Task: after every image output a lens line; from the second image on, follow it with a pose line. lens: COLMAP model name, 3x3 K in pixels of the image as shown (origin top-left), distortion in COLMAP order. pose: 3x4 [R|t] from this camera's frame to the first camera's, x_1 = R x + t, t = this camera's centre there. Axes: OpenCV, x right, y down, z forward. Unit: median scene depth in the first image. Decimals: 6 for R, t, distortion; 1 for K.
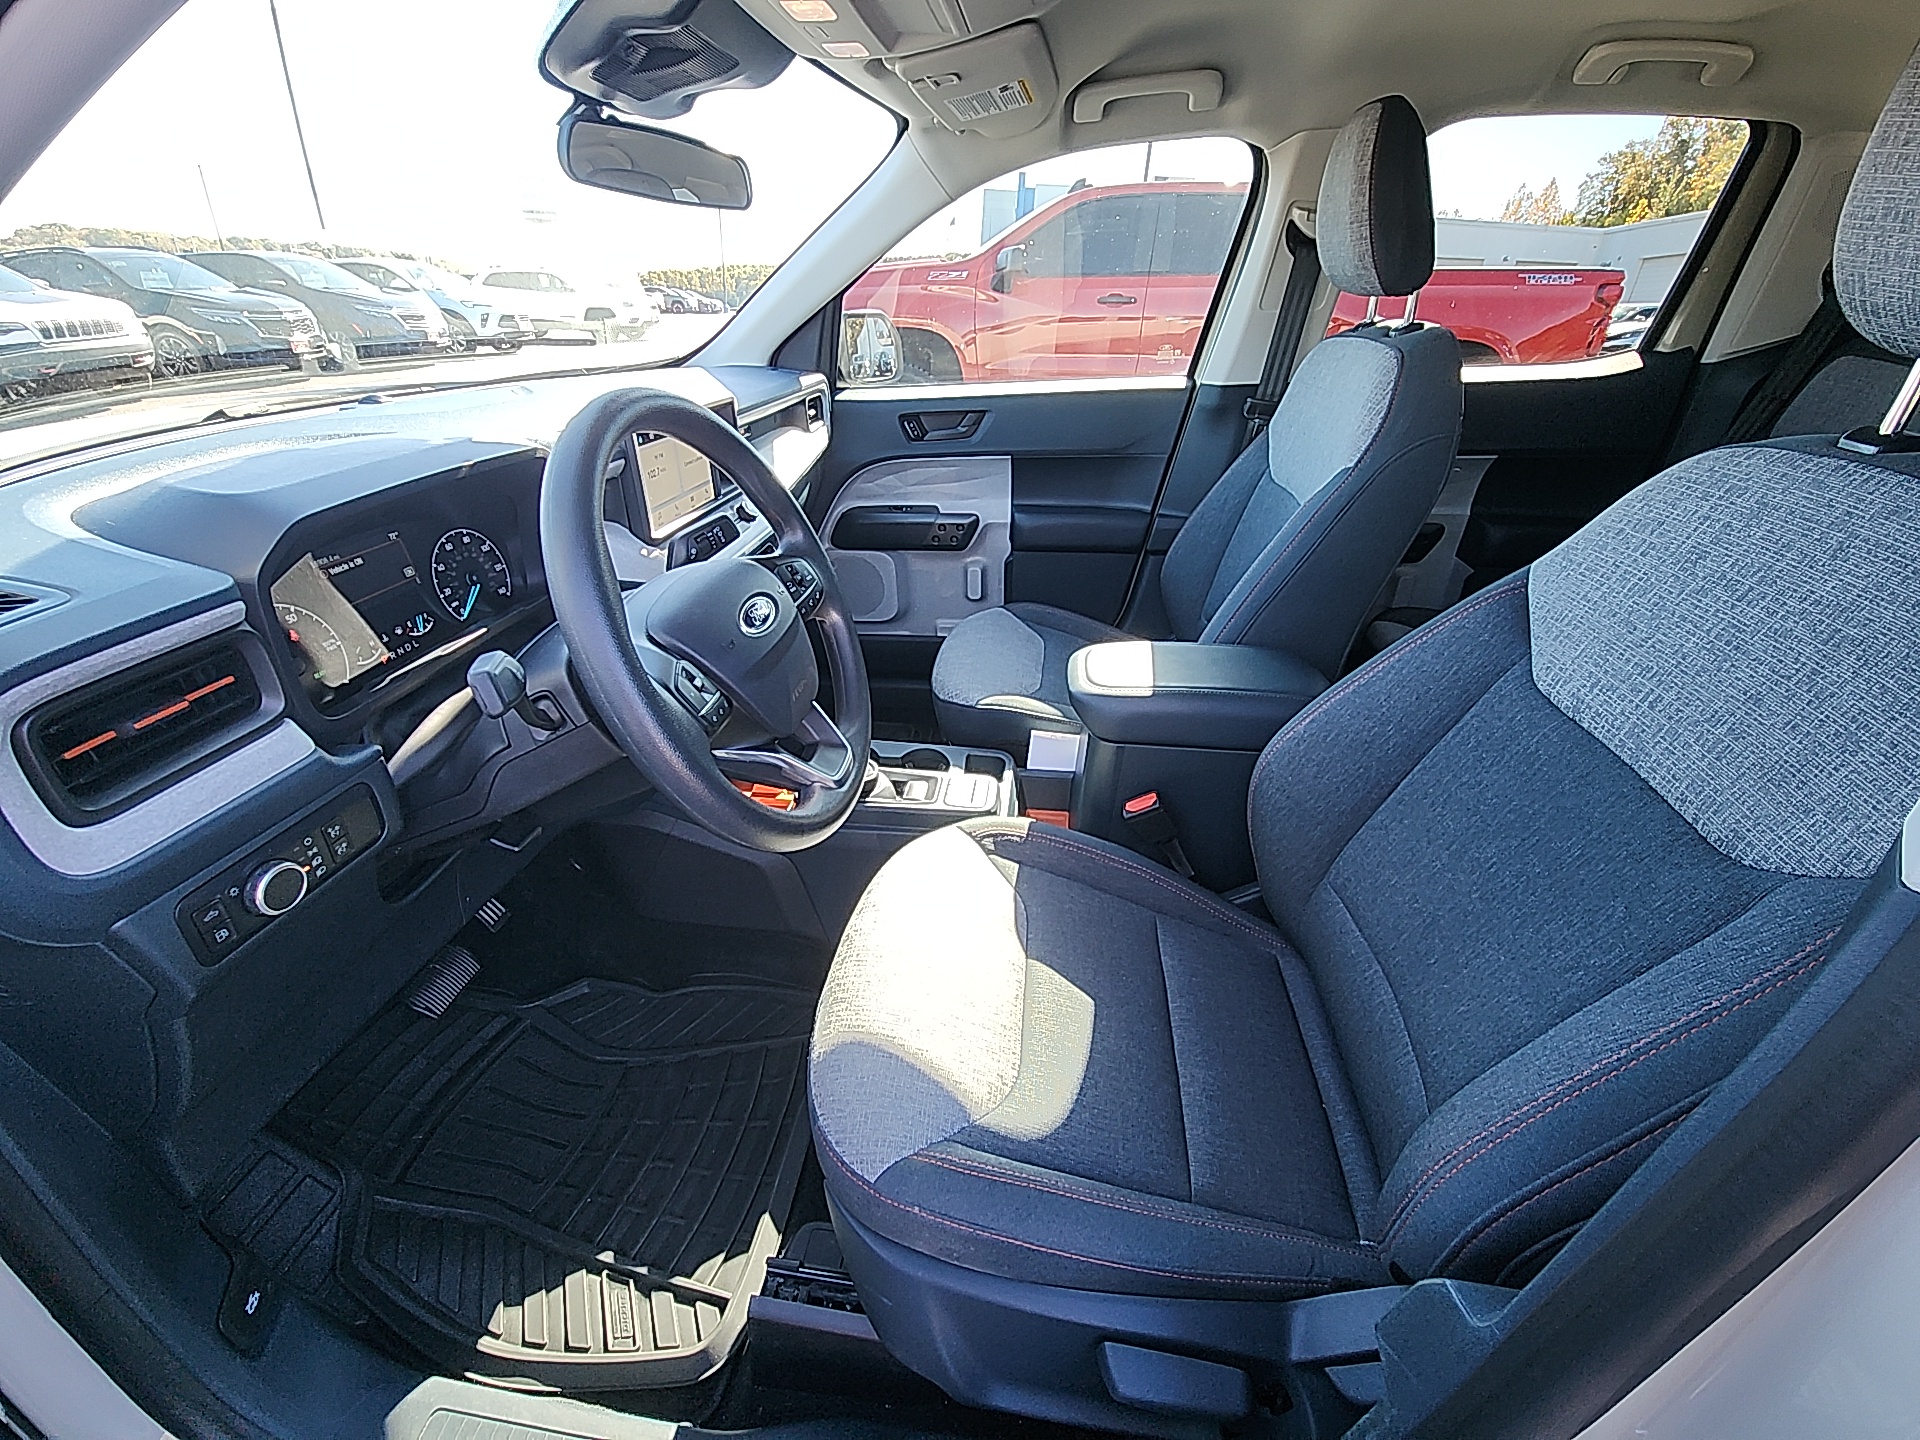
lens RADIAL K [[763.9, 0, 947.4], [0, 763.9, 704.9], [0, 0, 1]] dist [0.011867, -0.006184]
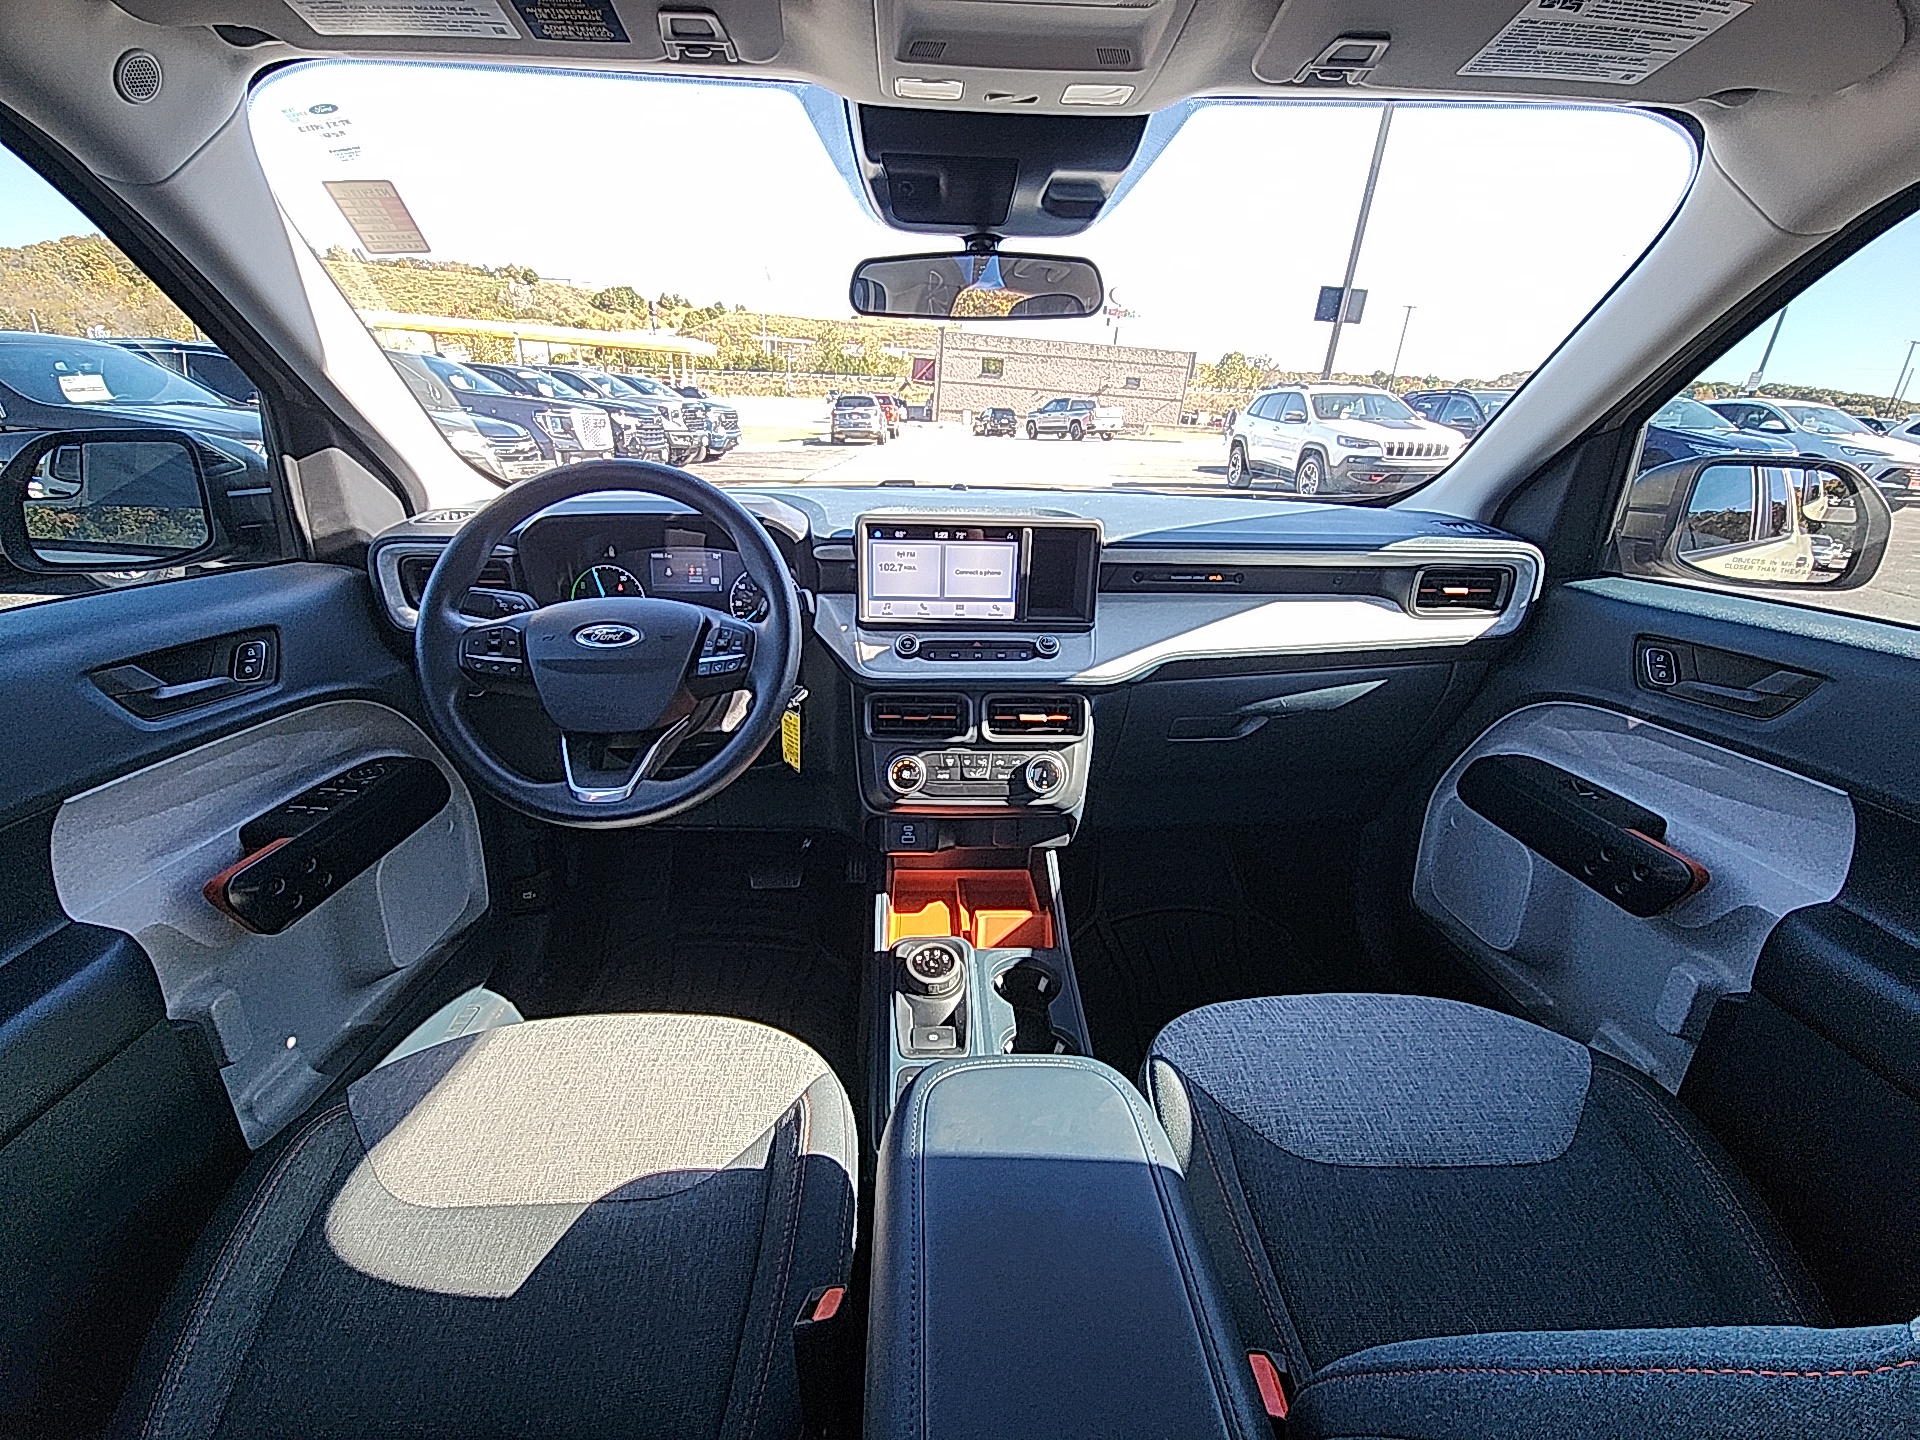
lens RADIAL K [[774.3, 0, 952.8], [0, 774.3, 703.7], [0, 0, 1]] dist [0.006171, -0.003551]
pose [[0.179988, 0.341383, -0.922530, 0.642975], [-0.481215, 0.848519, 0.220109, -0.401831], [0.857925, 0.404319, 0.317002, 0.783934]]
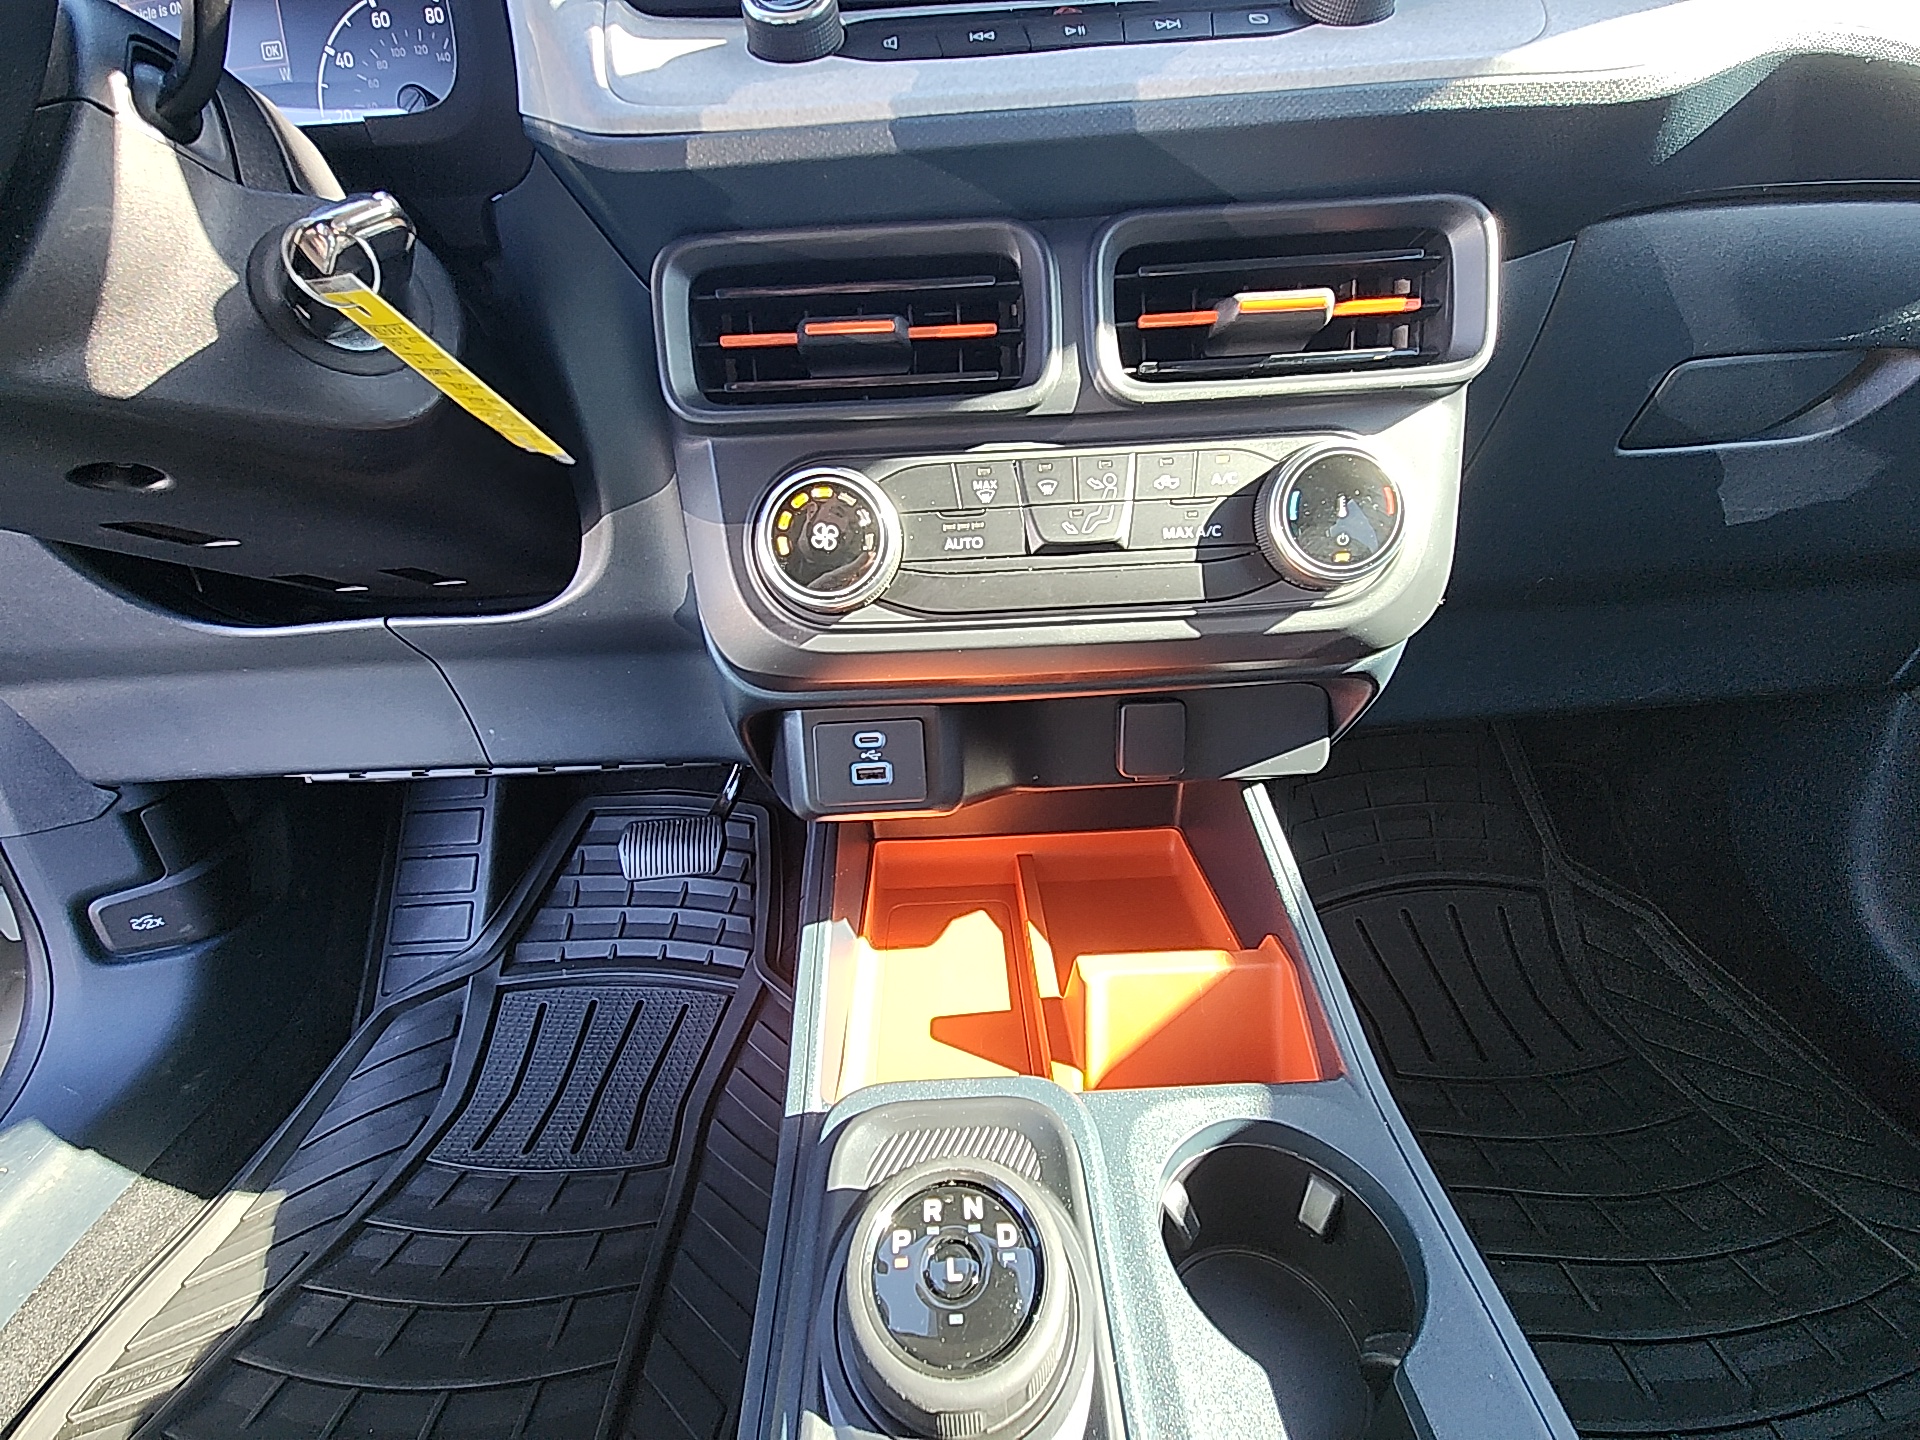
lens RADIAL K [[774.3, 0, 952.8], [0, 774.3, 703.7], [0, 0, 1]] dist [0.006171, -0.003551]
pose [[0.156262, 0.408478, -0.899293, -0.003071], [-0.422841, 0.850492, 0.312839, -0.121426], [0.892630, 0.331373, 0.305621, 1.070507]]
